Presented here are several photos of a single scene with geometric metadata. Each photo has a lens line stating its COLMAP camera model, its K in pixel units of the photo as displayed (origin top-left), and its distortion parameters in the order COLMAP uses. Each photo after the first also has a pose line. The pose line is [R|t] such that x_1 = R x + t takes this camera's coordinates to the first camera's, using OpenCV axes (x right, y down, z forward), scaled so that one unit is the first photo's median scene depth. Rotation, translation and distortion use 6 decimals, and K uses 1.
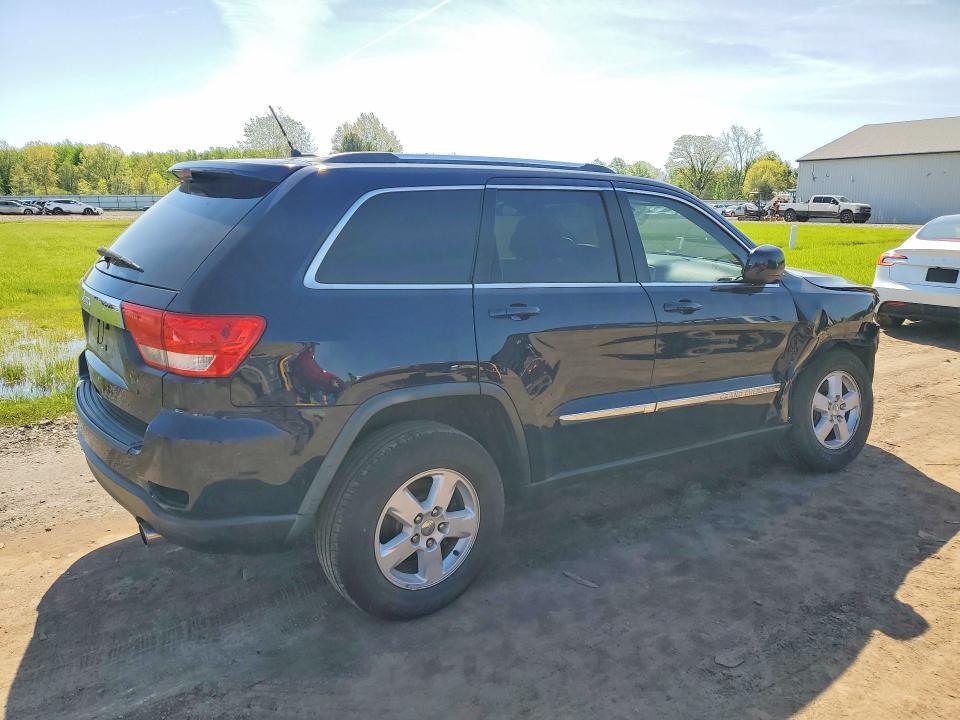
lens RADIAL K [[736.0, 0, 482.5], [0, 736.0, 360.3], [0, 0, 1]] dist [0.051919, -0.055902]
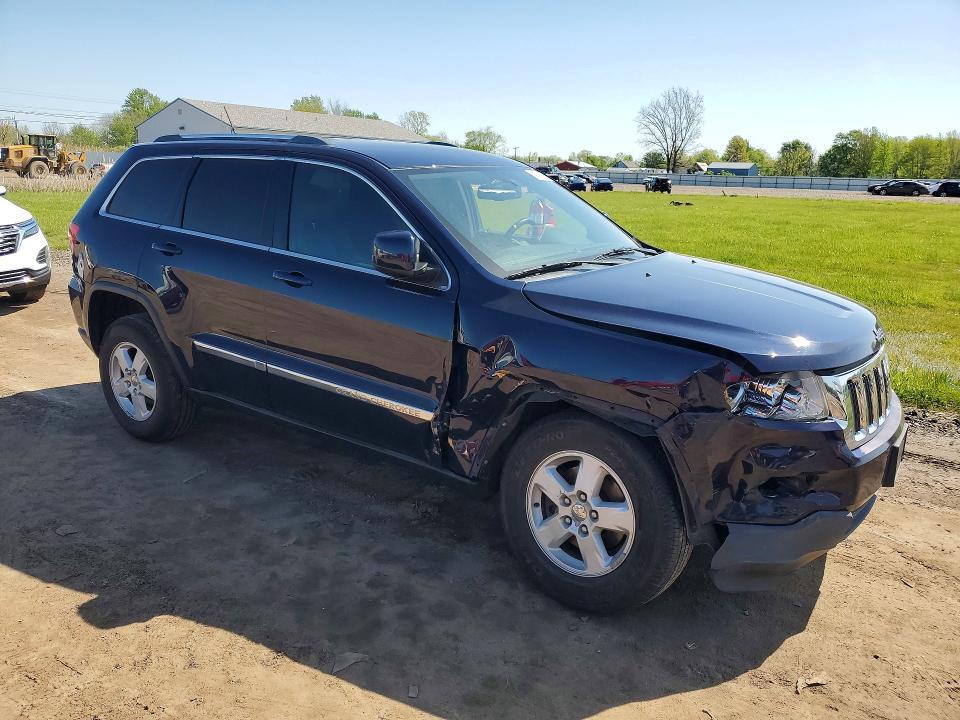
lens RADIAL K [[736.0, 0, 482.5], [0, 736.0, 360.3], [0, 0, 1]] dist [0.051919, -0.055902]
pose [[0.352149, 0.242362, -0.904020, 0.719795], [-0.222461, 0.959885, 0.170682, -0.110045], [0.909121, 0.141004, 0.391939, 0.477959]]
